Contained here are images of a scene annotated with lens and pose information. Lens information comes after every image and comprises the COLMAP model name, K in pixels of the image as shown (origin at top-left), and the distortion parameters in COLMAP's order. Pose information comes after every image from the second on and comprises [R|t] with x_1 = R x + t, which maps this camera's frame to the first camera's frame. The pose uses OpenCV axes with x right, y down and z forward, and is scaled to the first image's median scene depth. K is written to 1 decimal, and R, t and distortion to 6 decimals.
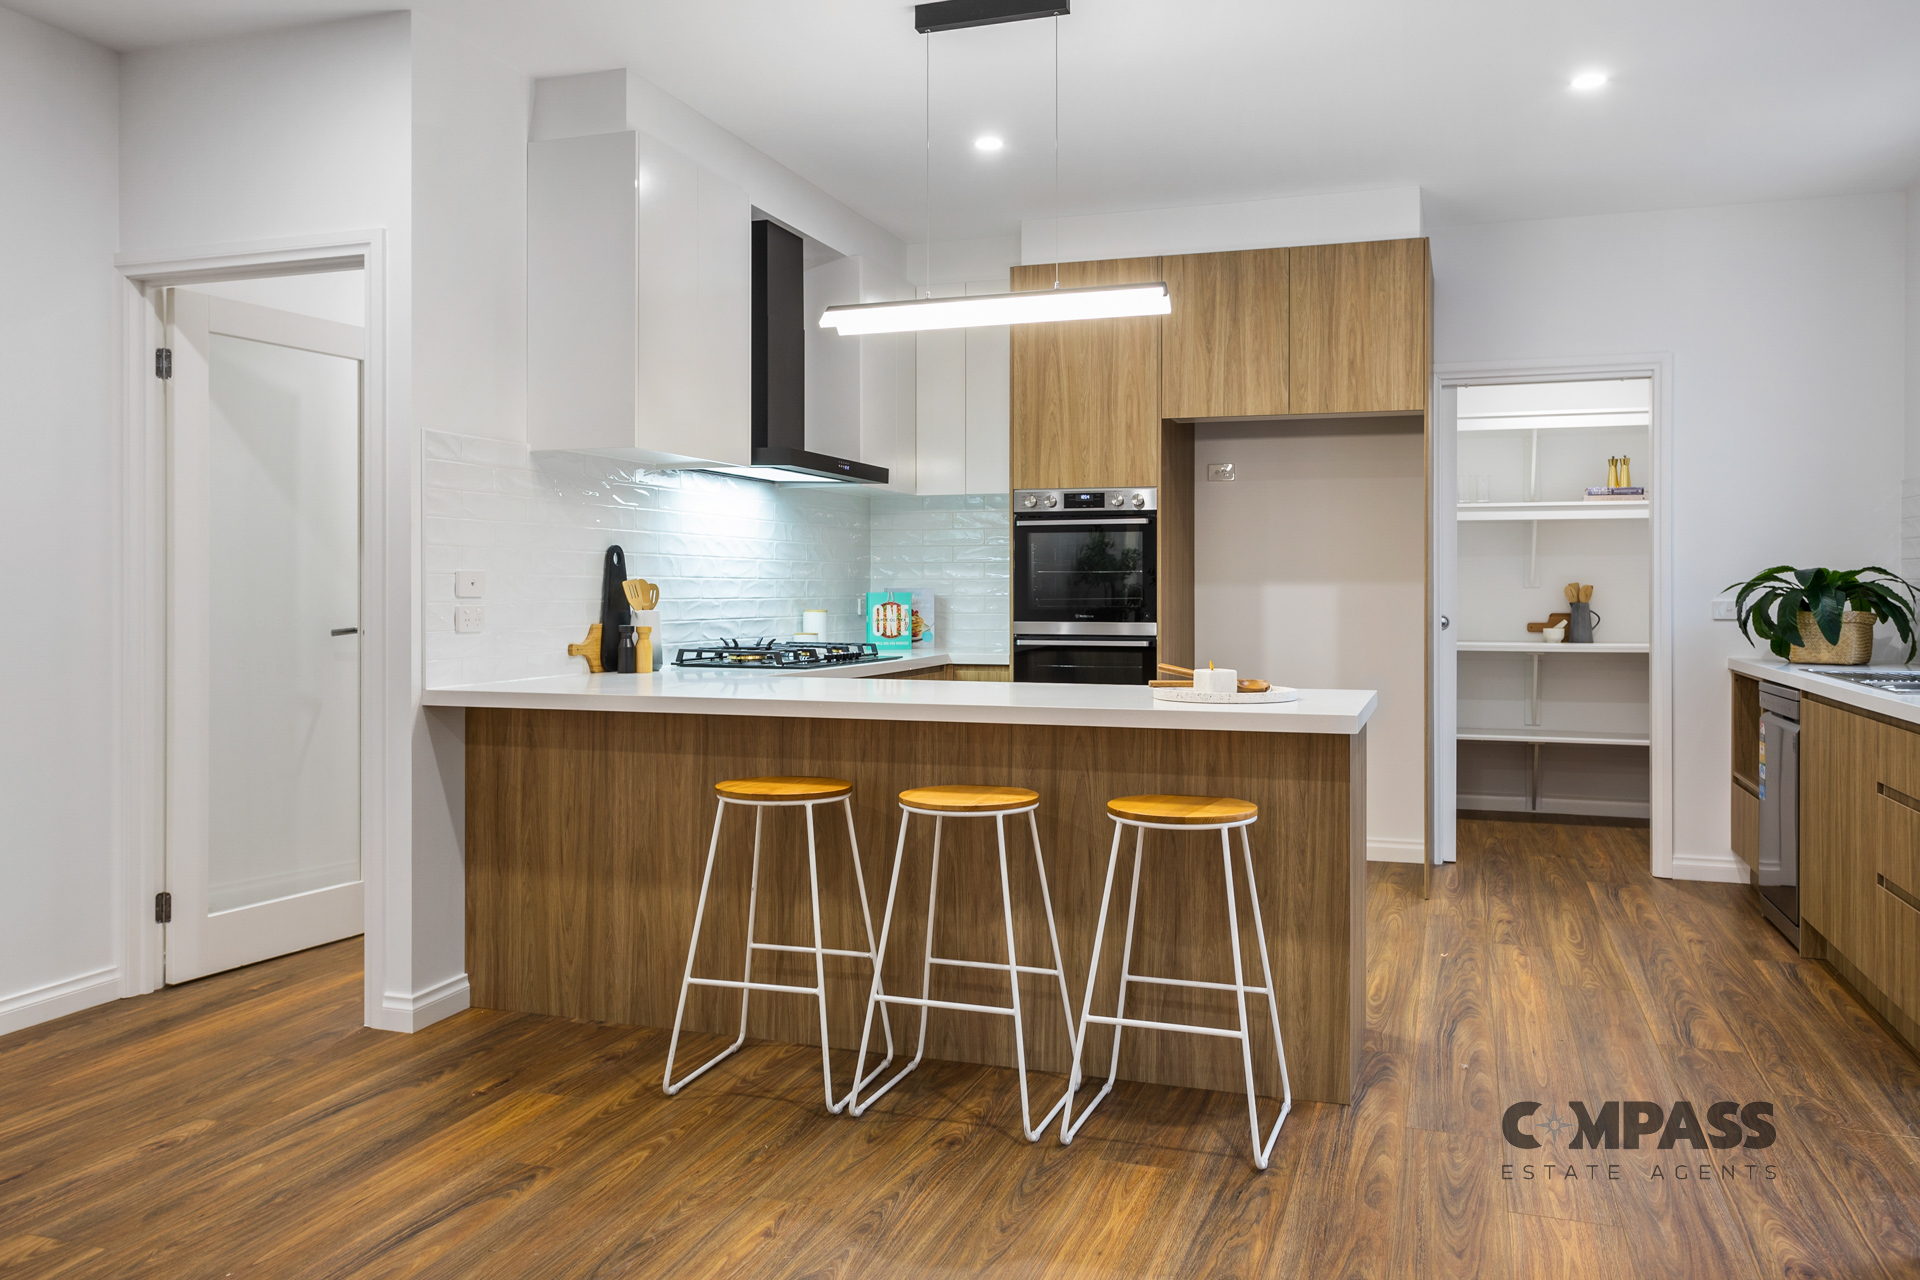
lens RADIAL K [[1454.3, 0, 954.6], [0, 1454.3, 590.6], [0, 0, 1]] dist [0.002221, 0.000991]
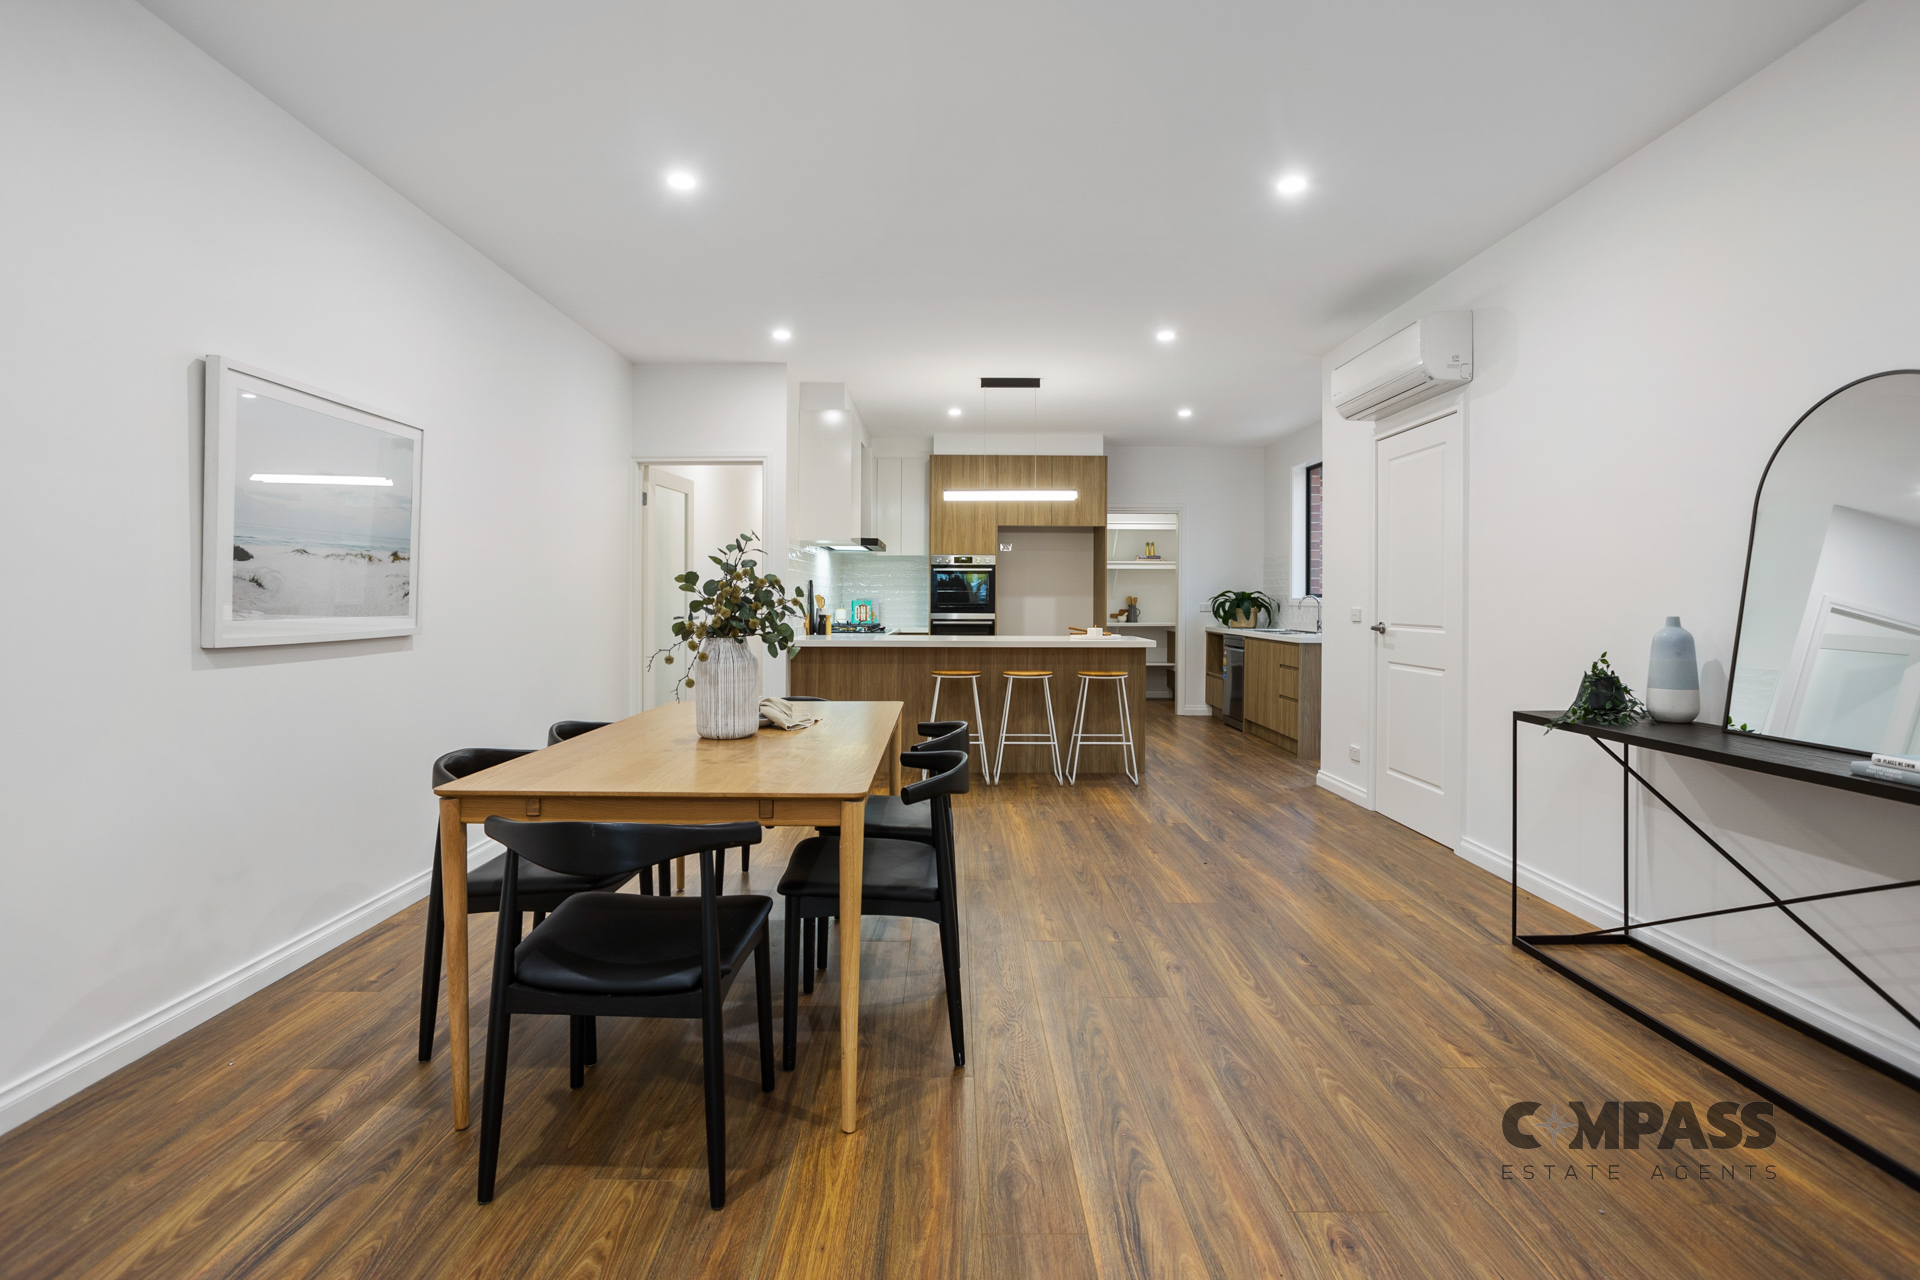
lens RADIAL K [[934.0, 0, 956.7], [0, 934.0, 609.3], [0, 0, 1]] dist [-0.048702, 0.027741]
pose [[0.943620, -0.001507, 0.331026, -0.447996], [-0.002654, 0.999923, 0.012118, -0.002421], [-0.331019, -0.012314, 0.943544, -0.415990]]
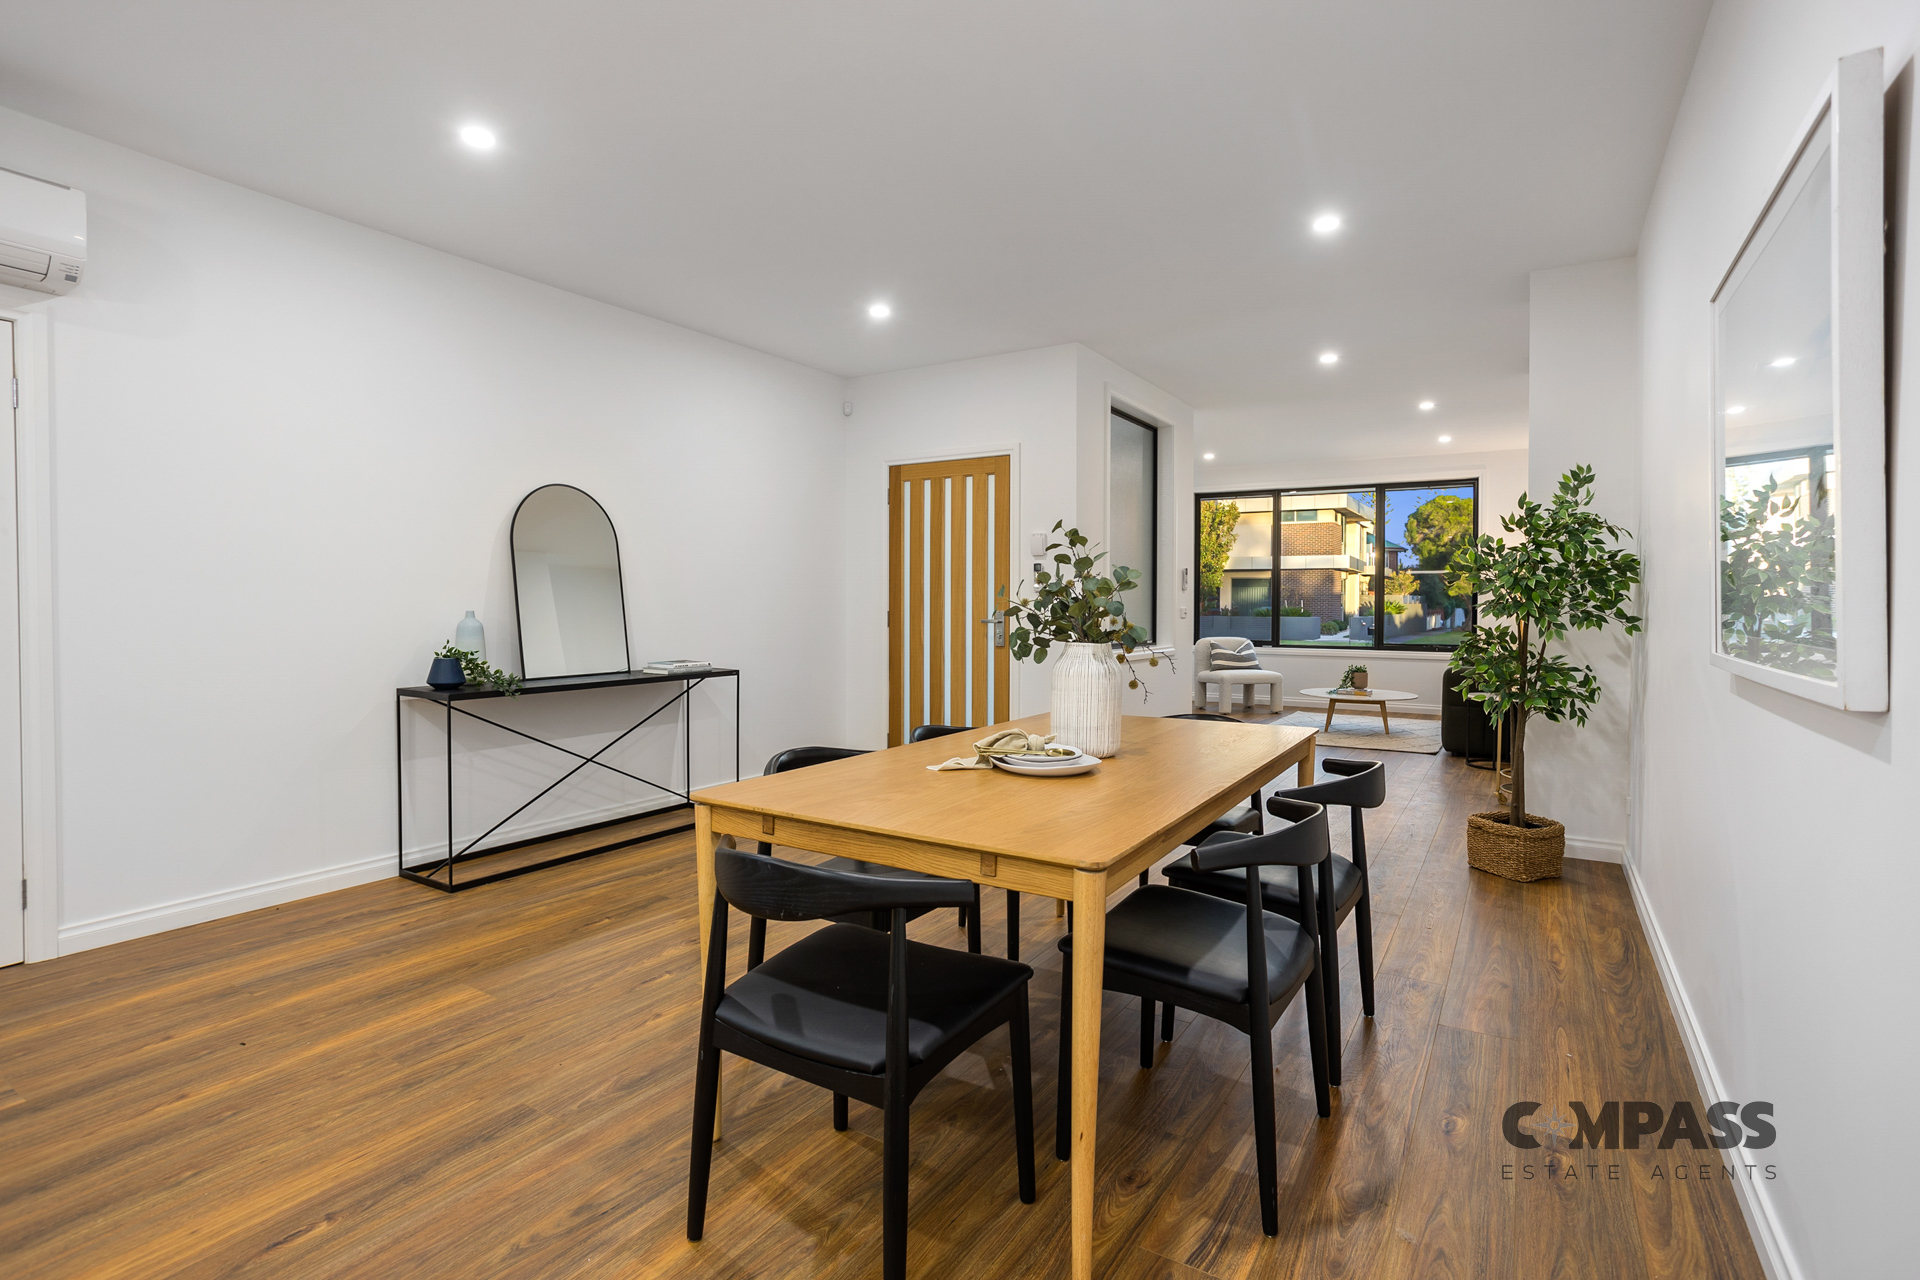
lens RADIAL K [[934.0, 0, 956.7], [0, 934.0, 609.3], [0, 0, 1]] dist [-0.048702, 0.027741]
pose [[-0.973831, -0.005219, 0.227214, -0.439504], [-0.003274, 0.999955, 0.008939, -0.000709], [-0.227250, 0.007962, -0.973804, 0.598462]]
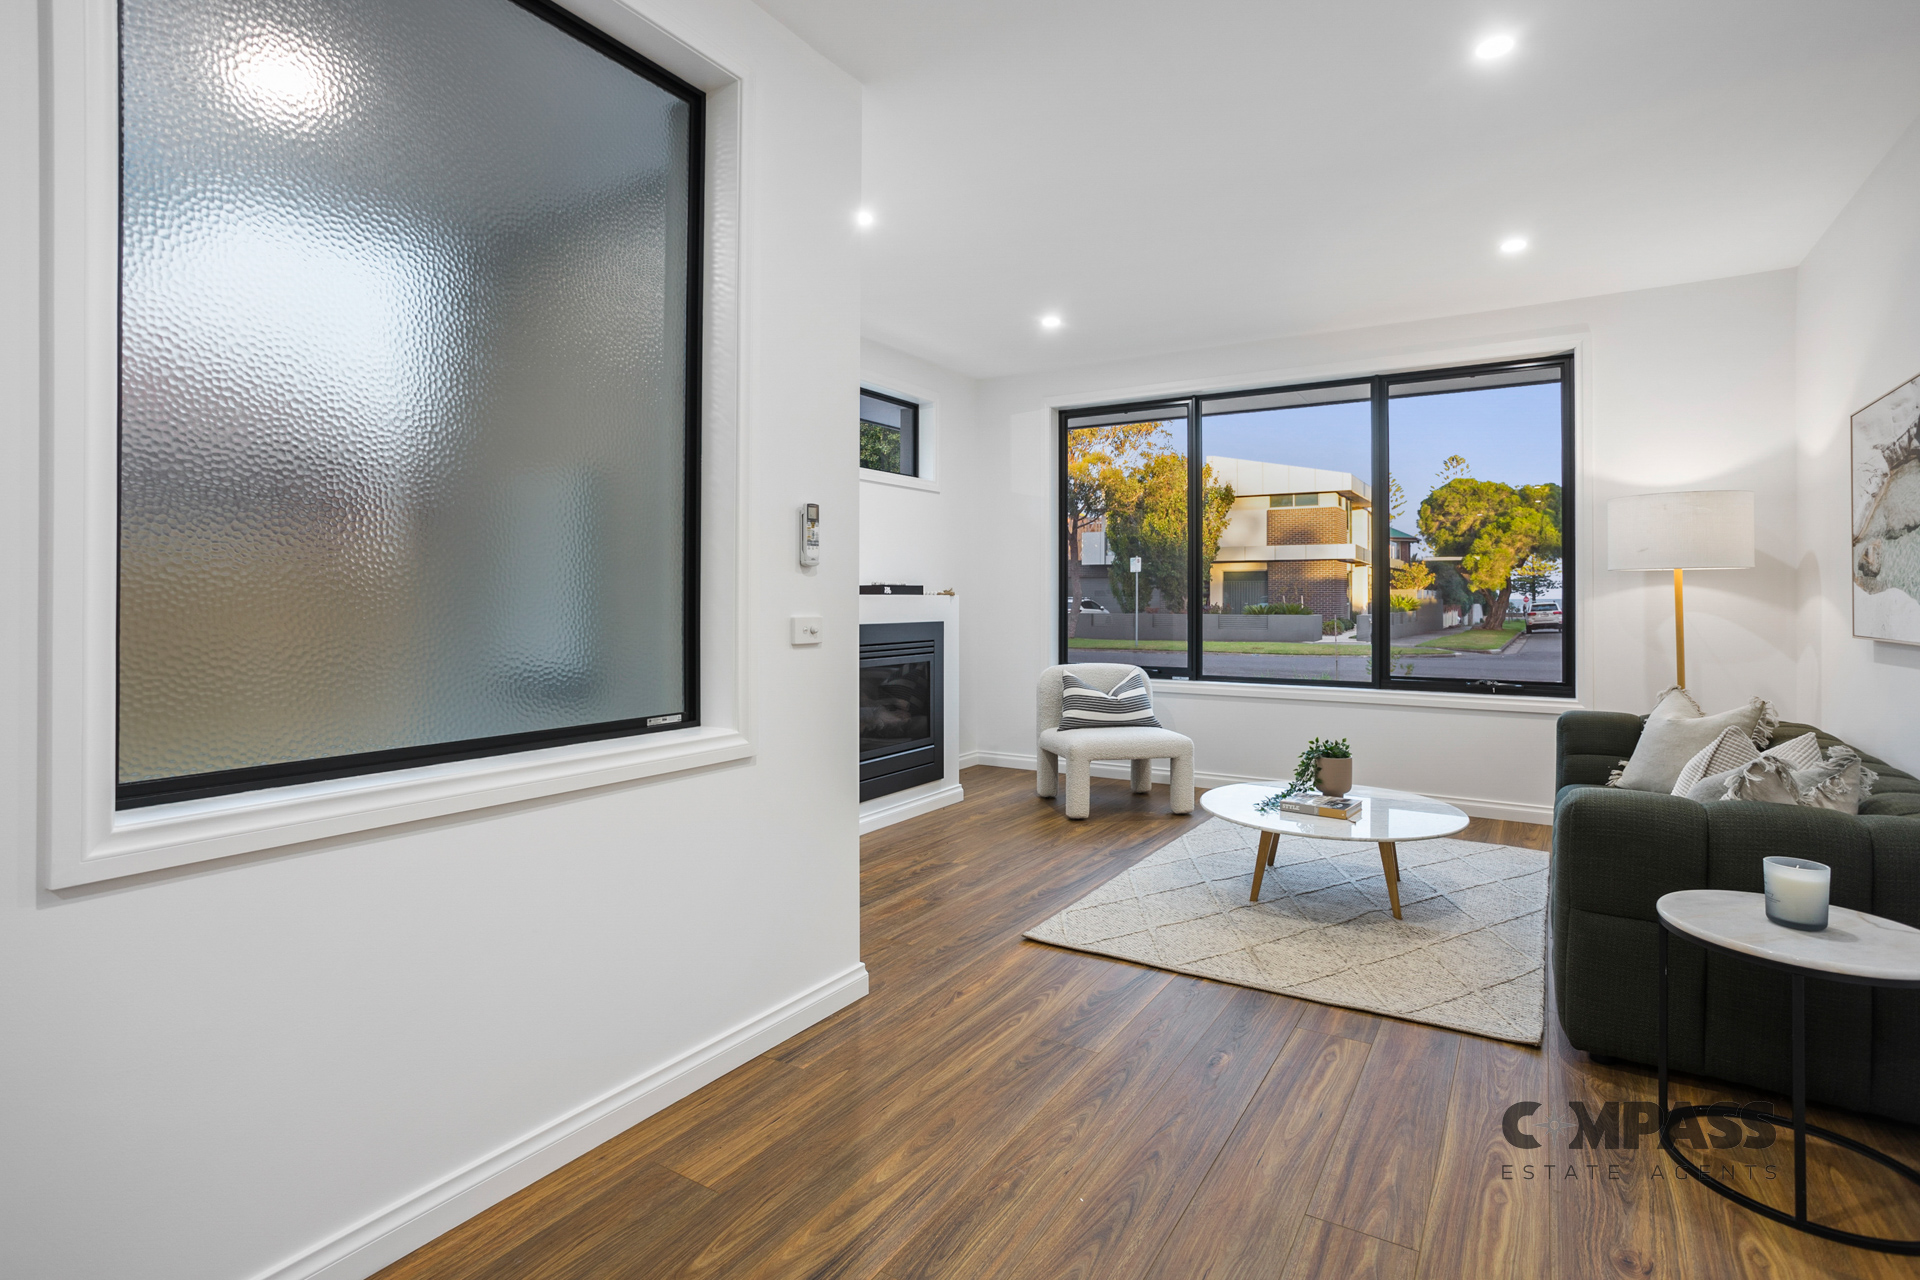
lens RADIAL K [[951.3, 0, 957.4], [0, 951.3, 589.6], [0, 0, 1]] dist [-0.067083, 0.051485]
pose [[-0.972767, 0.001171, 0.231780, -0.638978], [-0.000765, 0.999966, -0.008263, -0.001973], [-0.231782, -0.008215, -0.972733, -0.336677]]
